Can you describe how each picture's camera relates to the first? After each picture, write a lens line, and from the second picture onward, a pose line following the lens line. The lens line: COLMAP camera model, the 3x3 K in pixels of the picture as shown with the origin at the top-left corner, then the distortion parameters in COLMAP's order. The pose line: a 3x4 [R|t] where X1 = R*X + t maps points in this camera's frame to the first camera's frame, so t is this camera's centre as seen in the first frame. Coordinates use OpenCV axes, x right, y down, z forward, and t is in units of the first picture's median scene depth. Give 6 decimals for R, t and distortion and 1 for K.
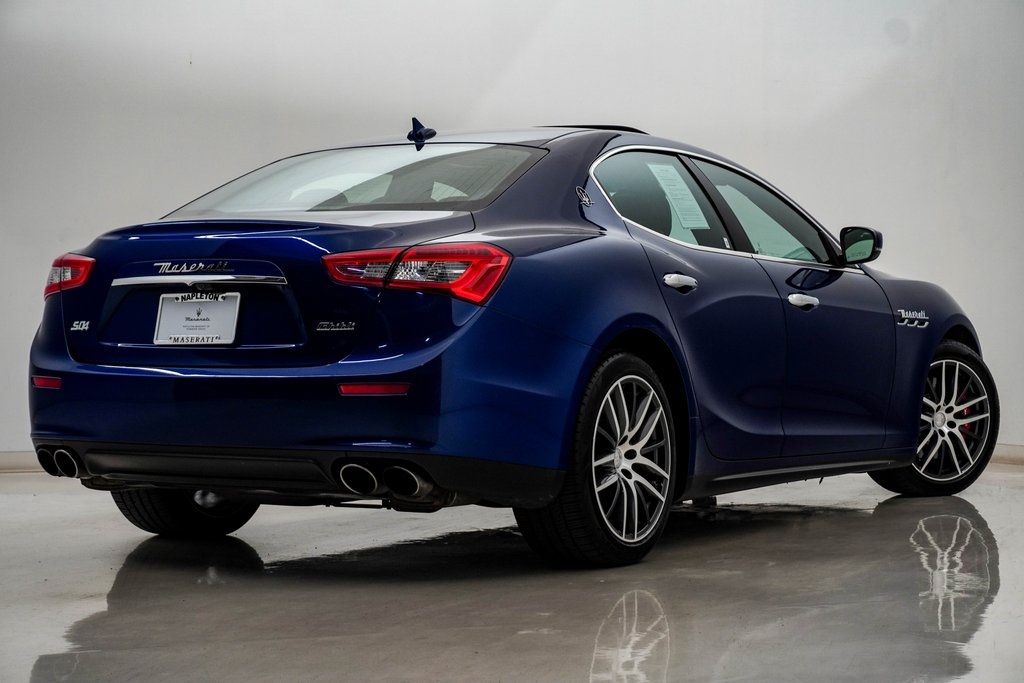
lens RADIAL K [[2171.9, 0, 510.7], [0, 2171.9, 339.7], [0, 0, 1]] dist [-0.000077, 0.000000]
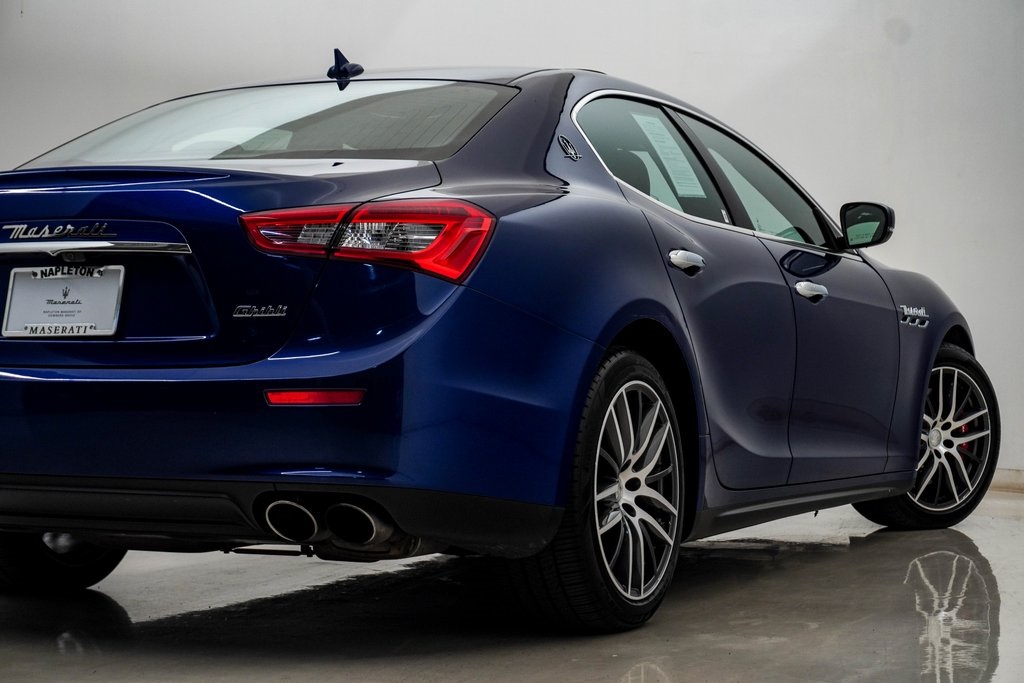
lens RADIAL K [[2171.9, 0, 515.4], [0, 2171.9, 343.4], [0, 0, 1]] dist [-0.000077, 0.000000]
pose [[0.995631, 0.002955, 0.093331, -0.058928], [-0.002341, 0.999975, -0.006690, 0.008748], [-0.093349, 0.006442, 0.995613, 0.249015]]
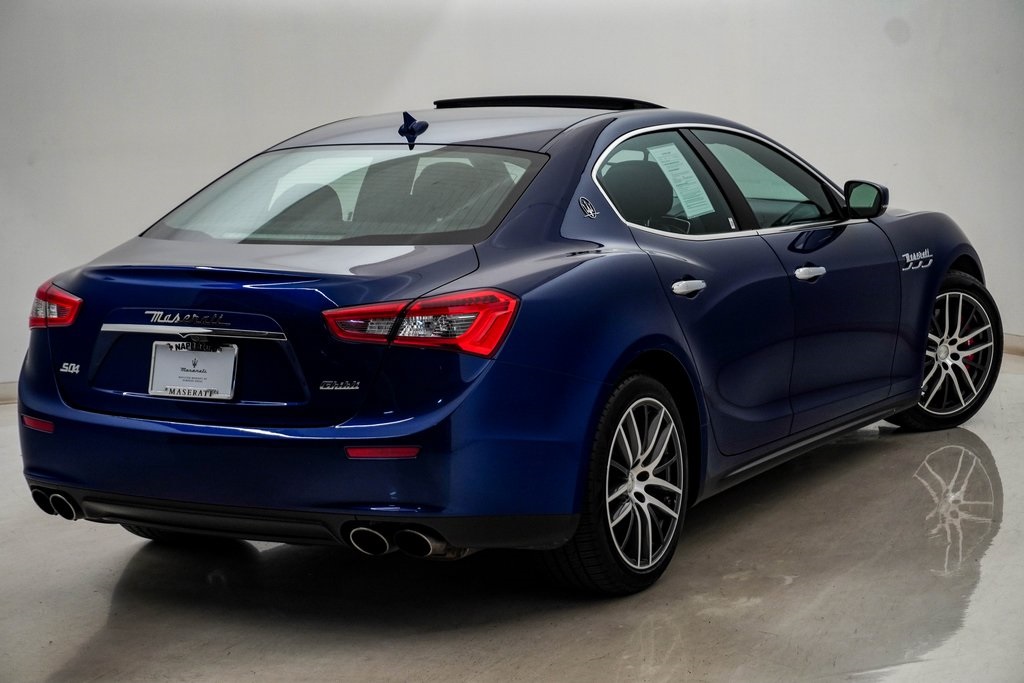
lens RADIAL K [[2171.9, 0, 511.3], [0, 2171.9, 341.0], [0, 0, 1]] dist [-0.000077, 0.000000]
pose [[0.999398, -0.030641, 0.016270, -0.018265], [0.028375, 0.991771, 0.124841, -0.133805], [-0.019961, -0.124304, 0.992043, 0.043646]]
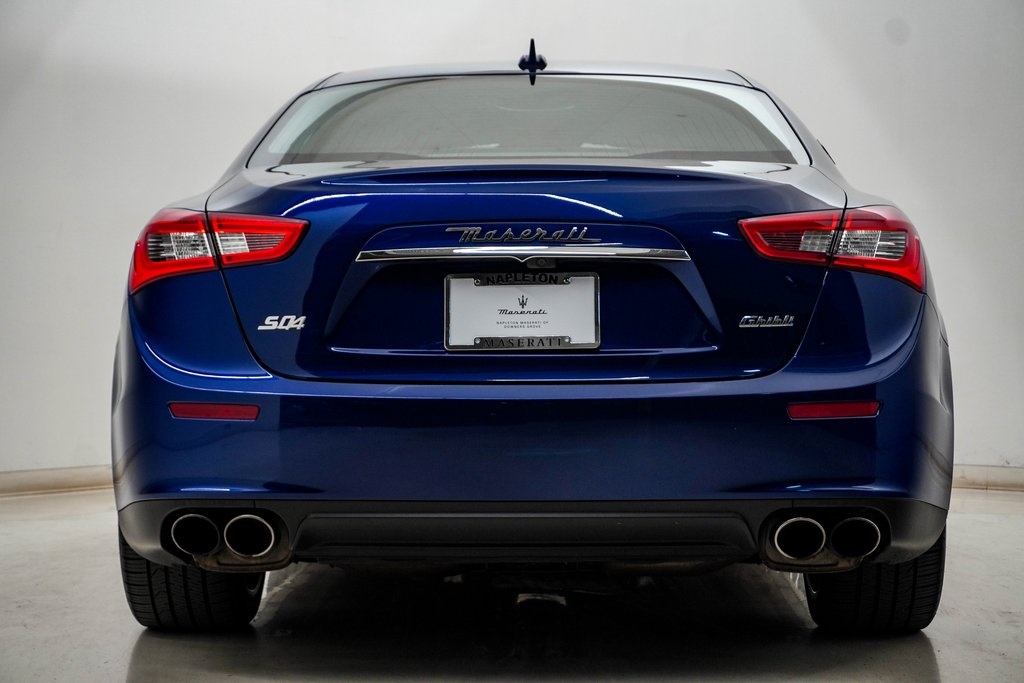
lens RADIAL K [[2171.9, 0, 515.8], [0, 2171.9, 348.4], [0, 0, 1]] dist [-0.000077, 0.000000]
pose [[0.865642, -0.010100, 0.500562, -0.466311], [0.007756, 0.999947, 0.006763, -0.002613], [-0.500604, -0.001972, 0.865674, 0.406032]]
